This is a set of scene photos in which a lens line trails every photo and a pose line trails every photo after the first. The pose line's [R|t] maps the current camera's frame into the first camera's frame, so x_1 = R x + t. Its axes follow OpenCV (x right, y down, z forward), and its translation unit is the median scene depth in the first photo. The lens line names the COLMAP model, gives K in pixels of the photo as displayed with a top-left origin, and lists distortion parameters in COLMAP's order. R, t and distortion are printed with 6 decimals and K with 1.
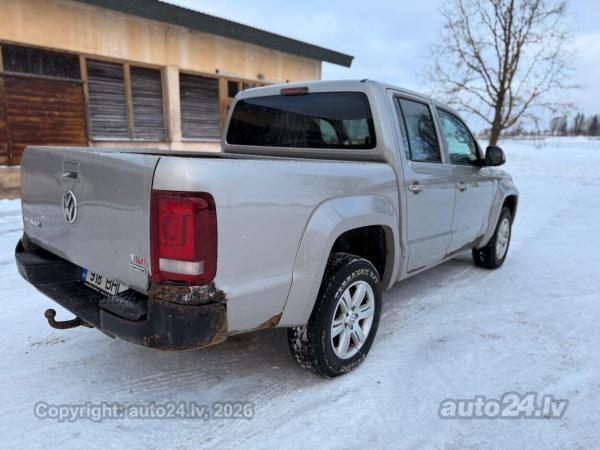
lens RADIAL K [[427.4, 0, 300.0], [0, 427.4, 225.0], [0, 0, 1]] dist [0.057359, -0.053619]
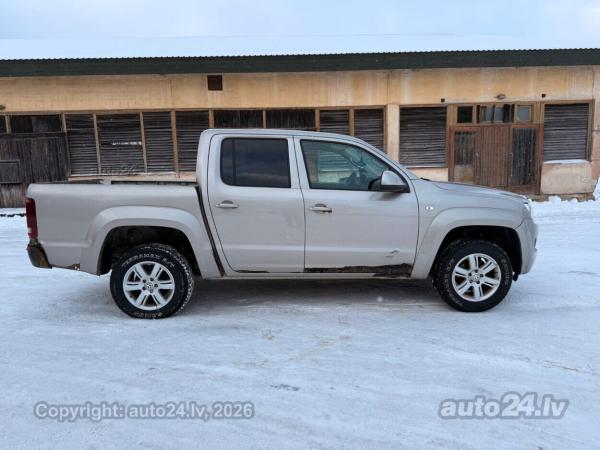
lens RADIAL K [[412.4, 0, 301.4], [0, 412.4, 241.9], [0, 0, 1]] dist [0.062486, -0.053132]
pose [[0.666755, 0.100613, -0.738454, 0.468253], [-0.111934, 0.993125, 0.034246, -0.015490], [0.736823, 0.059824, 0.673434, 0.111260]]
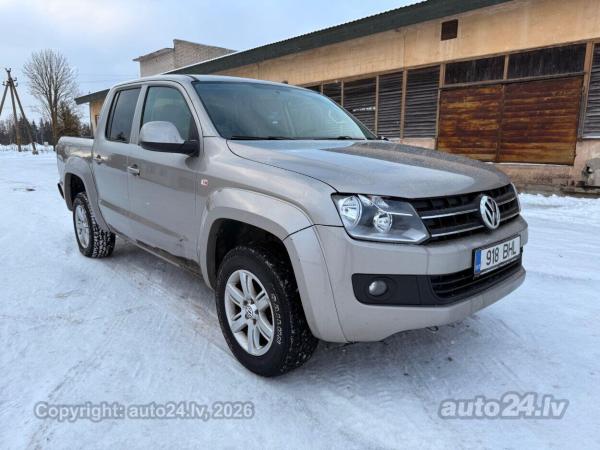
lens RADIAL K [[427.4, 0, 300.0], [0, 427.4, 225.0], [0, 0, 1]] dist [0.057359, -0.053619]
pose [[-0.154454, 0.169054, -0.973429, 0.509558], [-0.195757, 0.960483, 0.197866, -0.093782], [0.968413, 0.221117, -0.115257, 0.611470]]
